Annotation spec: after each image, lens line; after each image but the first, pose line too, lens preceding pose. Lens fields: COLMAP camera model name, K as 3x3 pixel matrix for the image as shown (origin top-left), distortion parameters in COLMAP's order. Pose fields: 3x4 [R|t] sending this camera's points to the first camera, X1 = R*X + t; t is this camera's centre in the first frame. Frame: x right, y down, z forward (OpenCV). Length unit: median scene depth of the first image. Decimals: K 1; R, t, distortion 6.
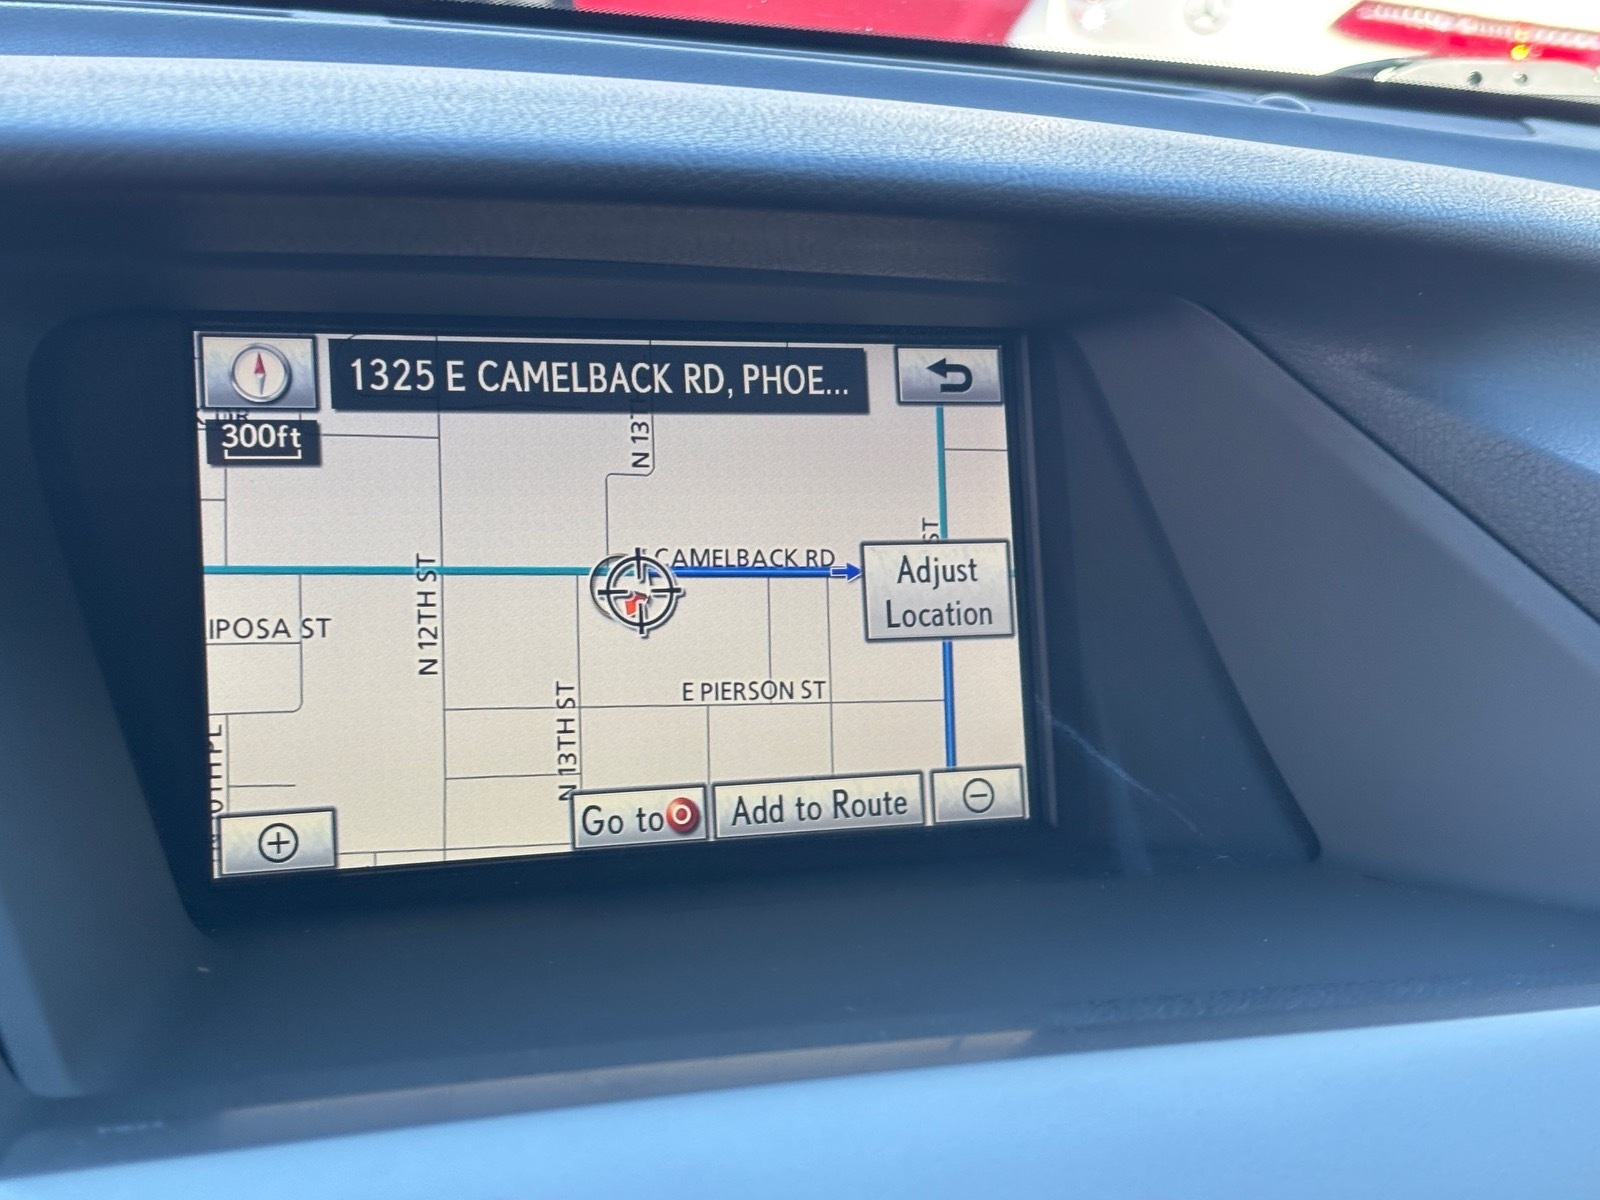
lens RADIAL K [[2502.5, 0, 800.0], [0, 2502.5, 600.0], [0, 0, 1]] dist [0.176275, -0.810919]
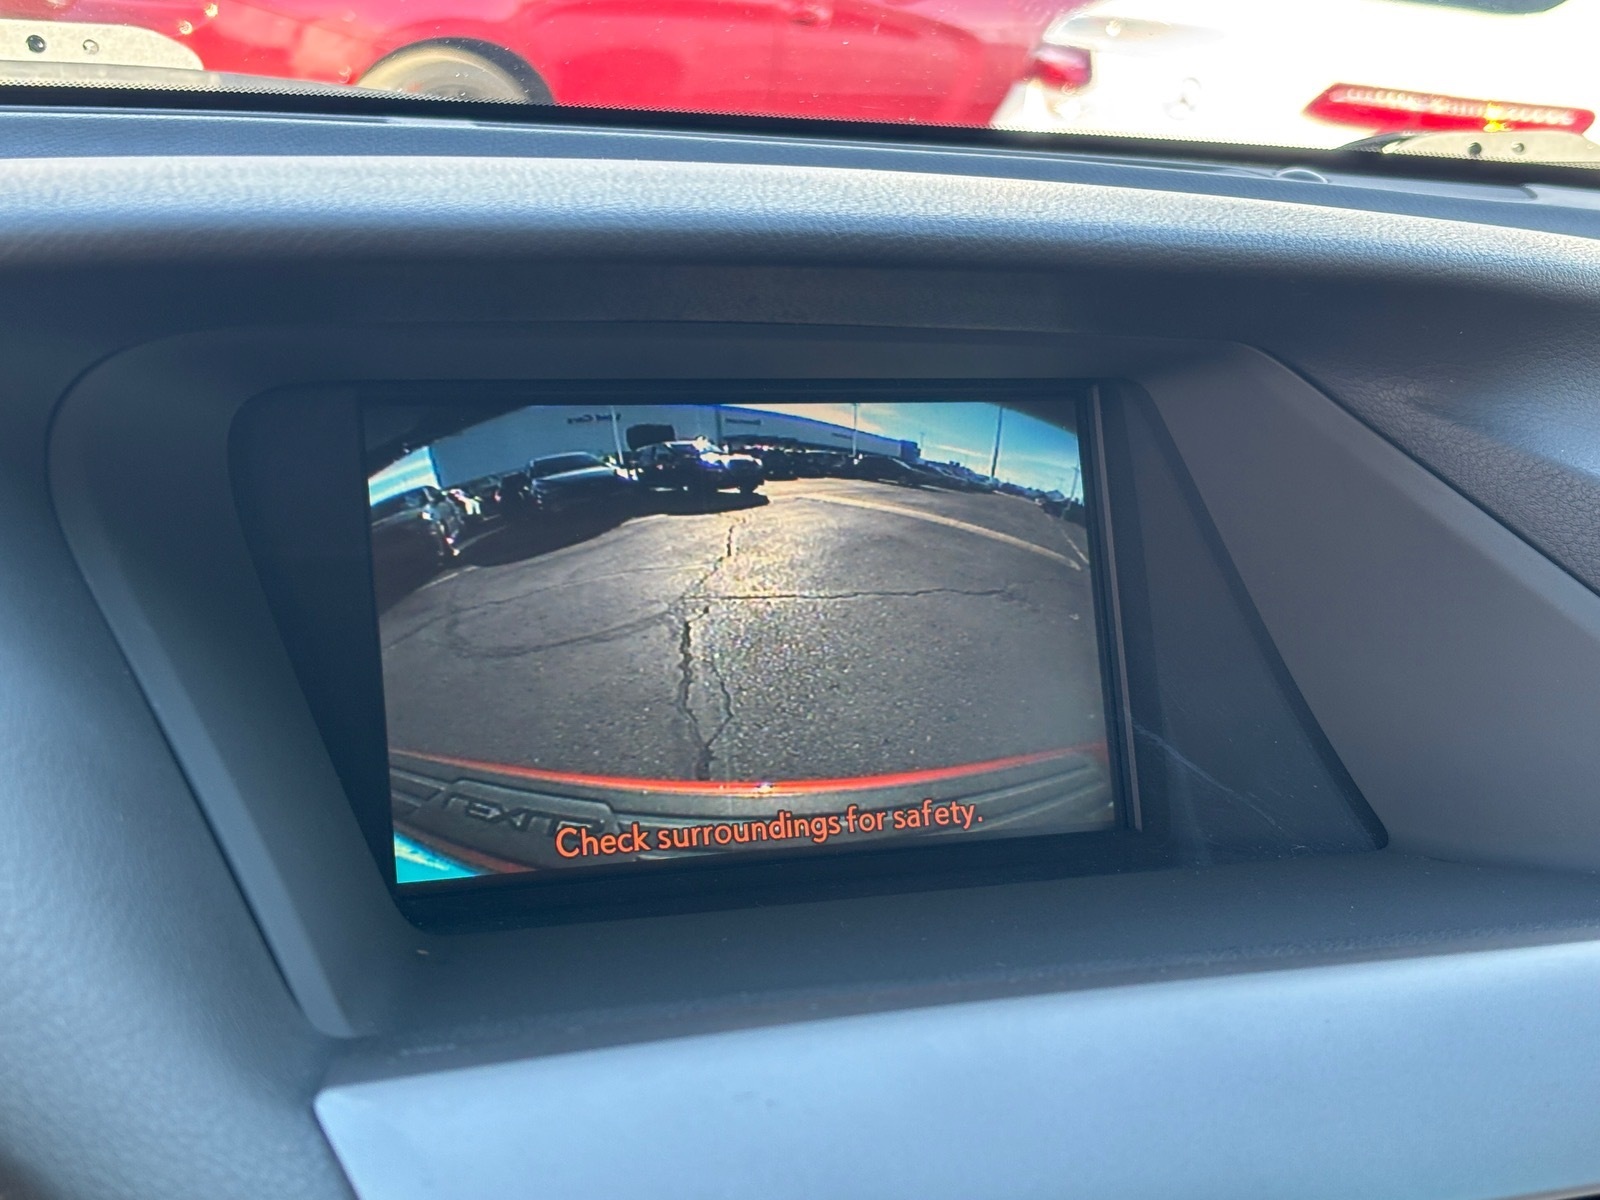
lens RADIAL K [[2498.8, 0, 798.8], [0, 2498.8, 638.2], [0, 0, 1]] dist [0.188134, -0.961091]
pose [[0.999497, -0.031442, 0.004101, -0.055488], [0.031530, 0.999227, -0.023490, 0.030497], [-0.003360, 0.023607, 0.999716, -0.107712]]
